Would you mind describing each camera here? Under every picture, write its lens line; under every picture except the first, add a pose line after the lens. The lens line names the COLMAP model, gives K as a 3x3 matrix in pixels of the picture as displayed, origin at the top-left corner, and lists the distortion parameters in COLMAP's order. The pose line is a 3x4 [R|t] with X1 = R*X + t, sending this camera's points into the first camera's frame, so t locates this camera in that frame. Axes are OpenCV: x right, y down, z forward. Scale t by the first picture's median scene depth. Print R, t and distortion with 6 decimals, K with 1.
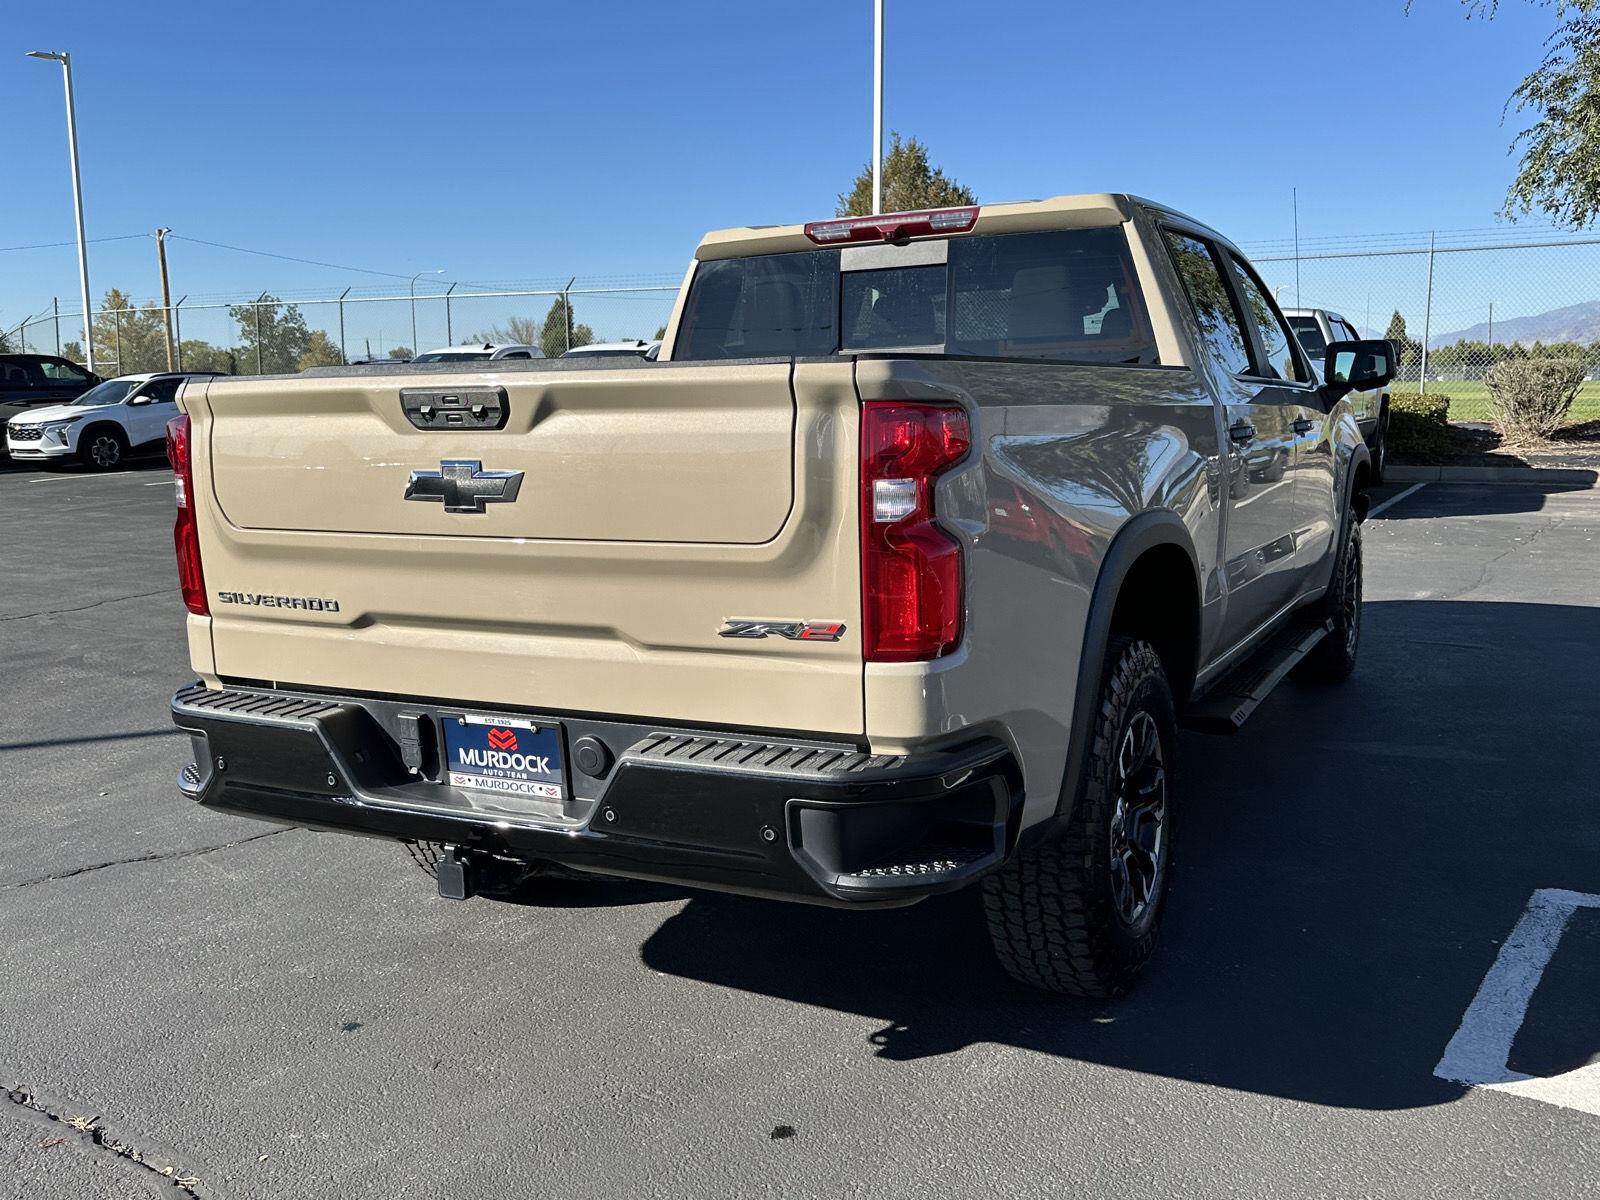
lens RADIAL K [[1397.1, 0, 807.6], [0, 1397.1, 600.7], [0, 0, 1]] dist [0.177434, -0.342444]
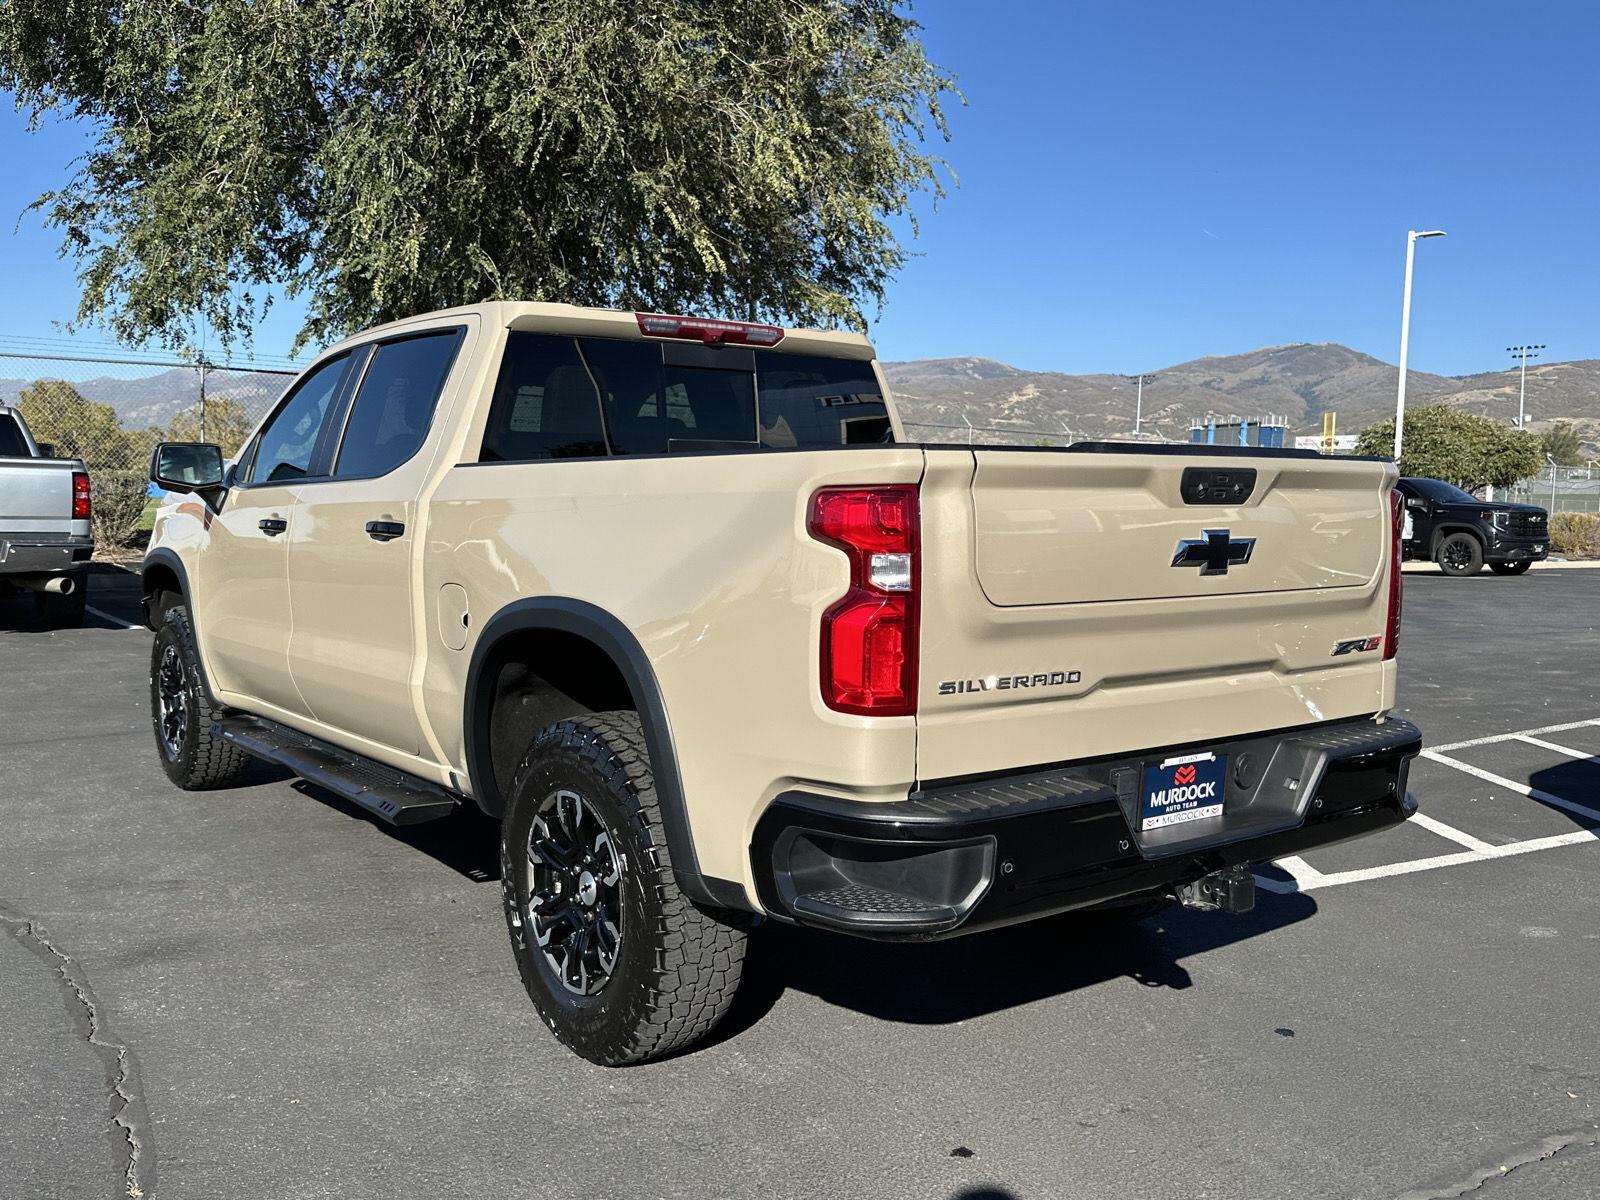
lens RADIAL K [[1396.9, 0, 807.6], [0, 1396.9, 591.5], [0, 0, 1]] dist [0.194692, -0.427975]
pose [[0.423823, -0.034522, 0.905087, -1.344990], [0.112840, 0.993501, -0.014945, -0.064600], [-0.898689, 0.108464, 0.424964, 0.756241]]
